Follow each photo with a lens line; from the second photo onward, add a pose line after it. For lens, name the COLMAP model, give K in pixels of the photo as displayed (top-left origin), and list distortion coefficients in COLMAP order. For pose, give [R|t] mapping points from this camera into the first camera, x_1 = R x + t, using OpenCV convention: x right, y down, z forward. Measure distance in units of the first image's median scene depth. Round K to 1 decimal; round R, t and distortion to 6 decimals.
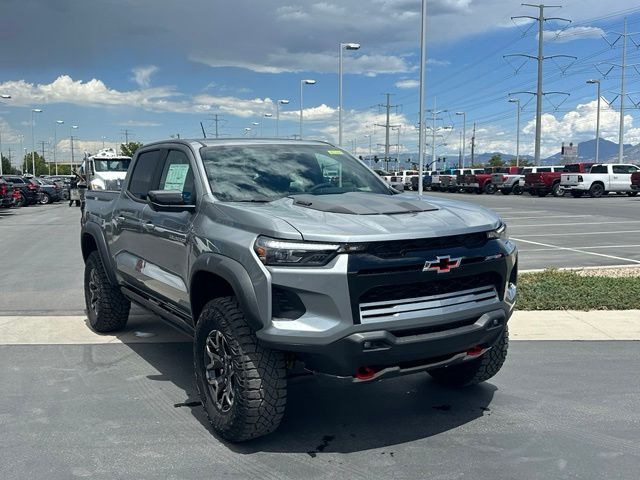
lens RADIAL K [[655.6, 0, 318.6], [0, 655.6, 241.1], [0, 0, 1]] dist [0.180465, -0.368208]
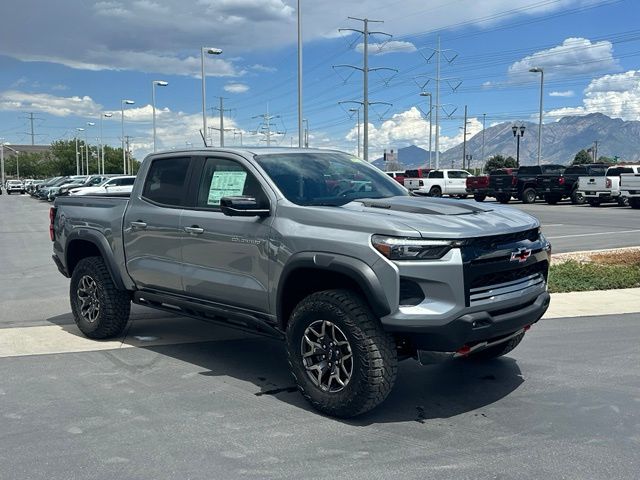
lens RADIAL K [[655.6, 0, 318.6], [0, 655.6, 241.1], [0, 0, 1]] dist [0.180465, -0.368208]
pose [[0.967994, -0.024610, 0.249766, -0.430465], [0.026005, 0.999659, -0.002286, 0.002823], [-0.249624, 0.008708, 0.968304, -0.079482]]
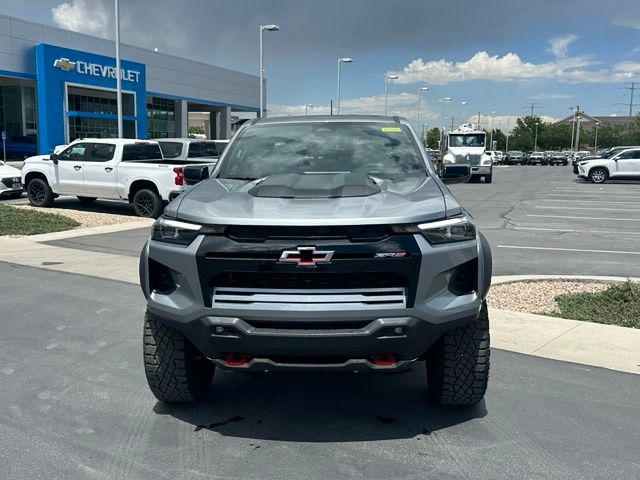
lens RADIAL K [[655.6, 0, 318.6], [0, 655.6, 241.1], [0, 0, 1]] dist [0.180465, -0.368208]
pose [[0.832157, 0.090528, -0.547101, 0.627402], [-0.069802, 0.995838, 0.058609, -0.035719], [0.550129, -0.010583, 0.835012, 0.232397]]
